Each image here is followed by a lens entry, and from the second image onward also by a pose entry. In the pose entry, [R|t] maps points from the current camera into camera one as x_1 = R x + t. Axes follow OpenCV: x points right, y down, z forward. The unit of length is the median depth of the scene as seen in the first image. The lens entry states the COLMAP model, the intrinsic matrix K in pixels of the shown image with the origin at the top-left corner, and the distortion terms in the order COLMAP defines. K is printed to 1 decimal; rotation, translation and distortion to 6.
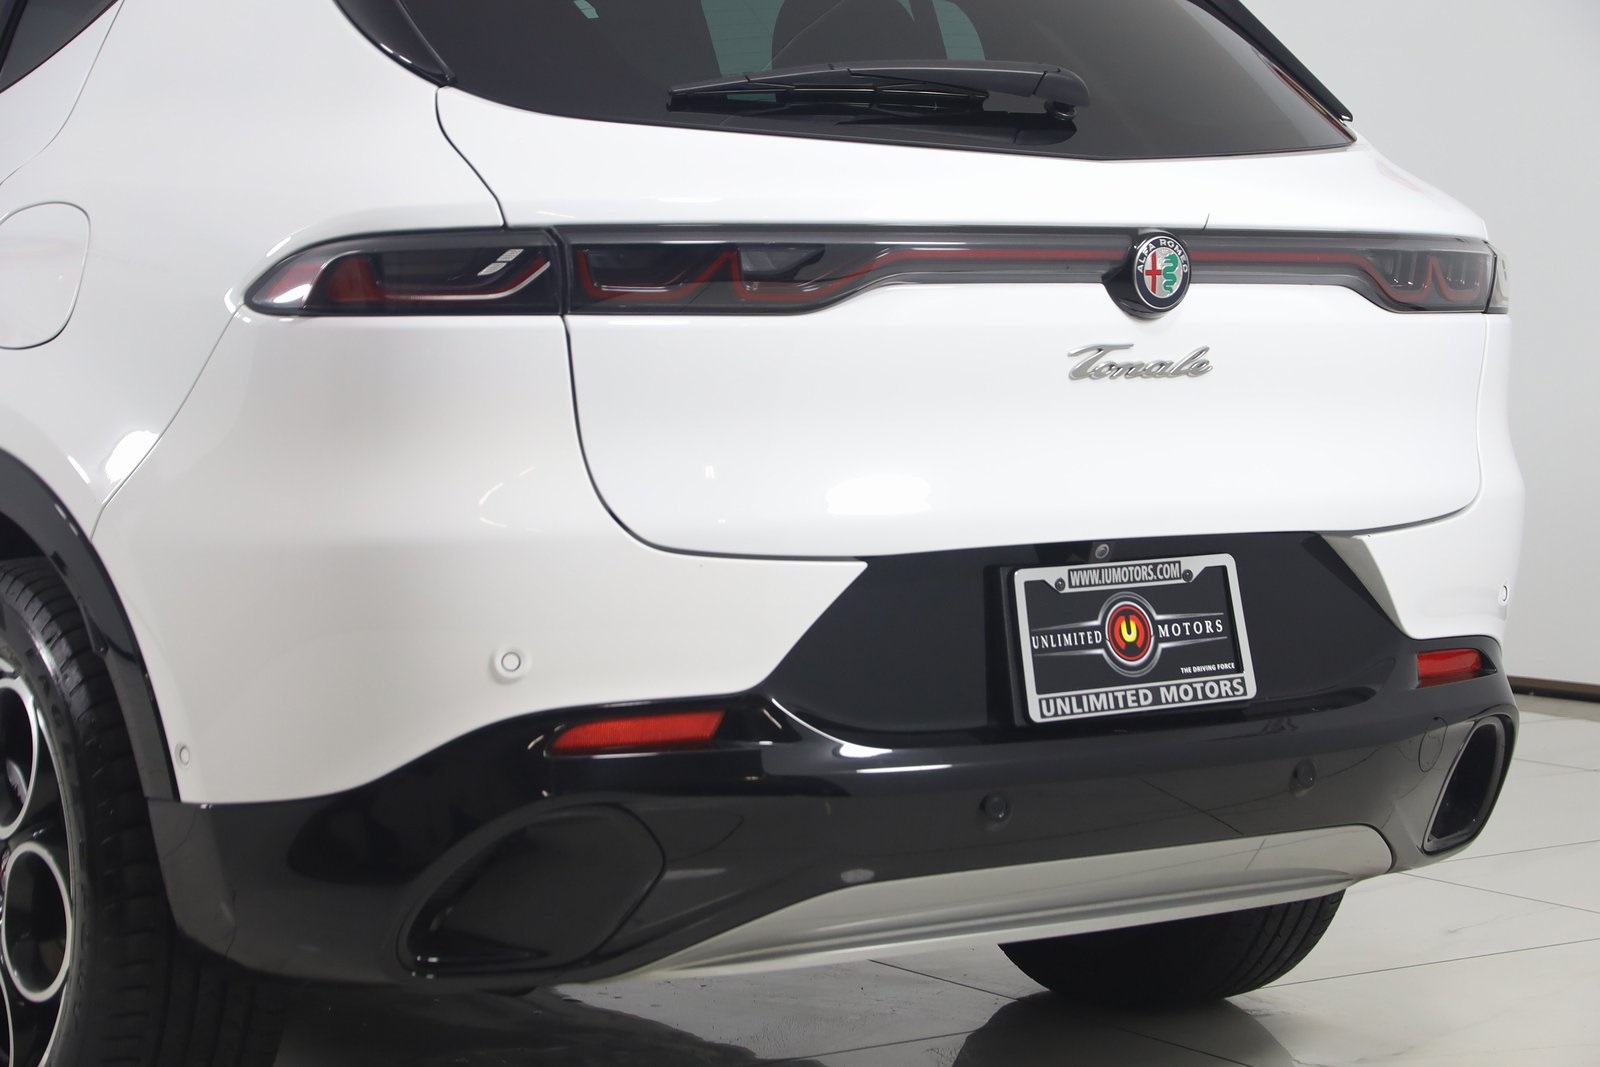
lens RADIAL K [[3302.8, 0, 809.8], [0, 3302.8, 539.4], [0, 0, 1]] dist [0.184146, 0.000000]
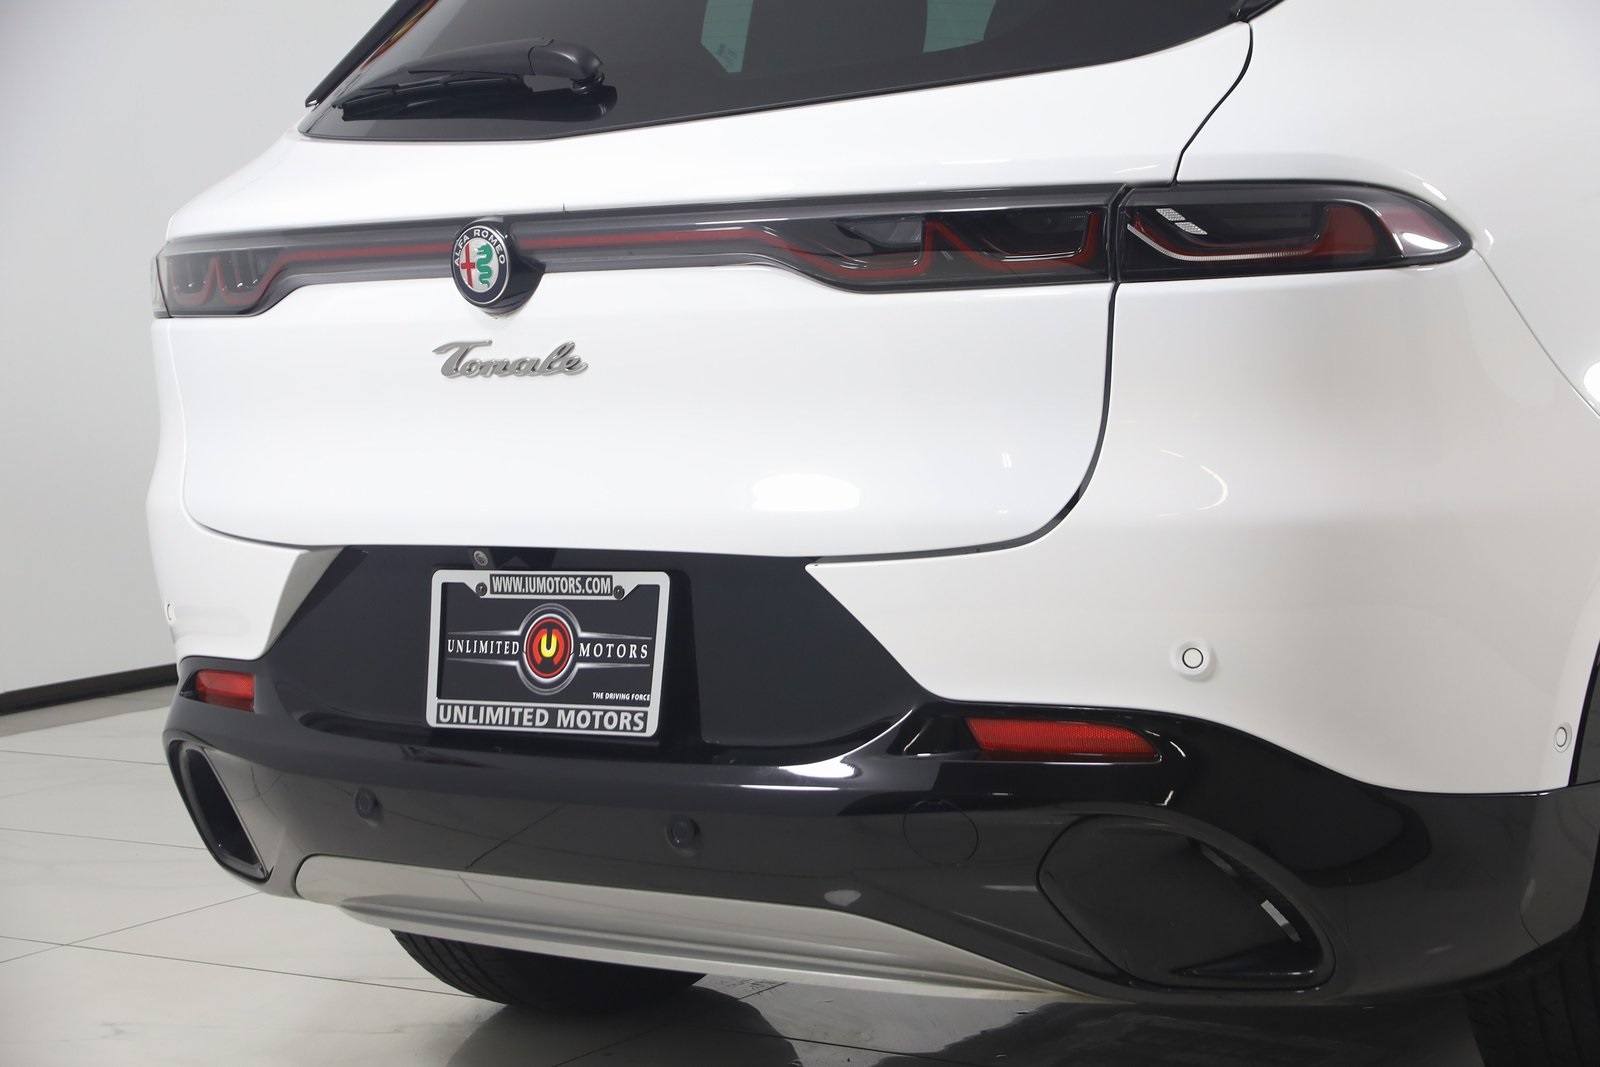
lens RADIAL K [[3292.8, 0, 799.3], [0, 3292.8, 532.2], [0, 0, 1]] dist [0.144377, 0.000000]
pose [[0.278392, 0.068137, -0.958048, 1.002603], [-0.016859, 0.997673, 0.066057, -0.066669], [0.960320, -0.002238, 0.278893, 0.807022]]
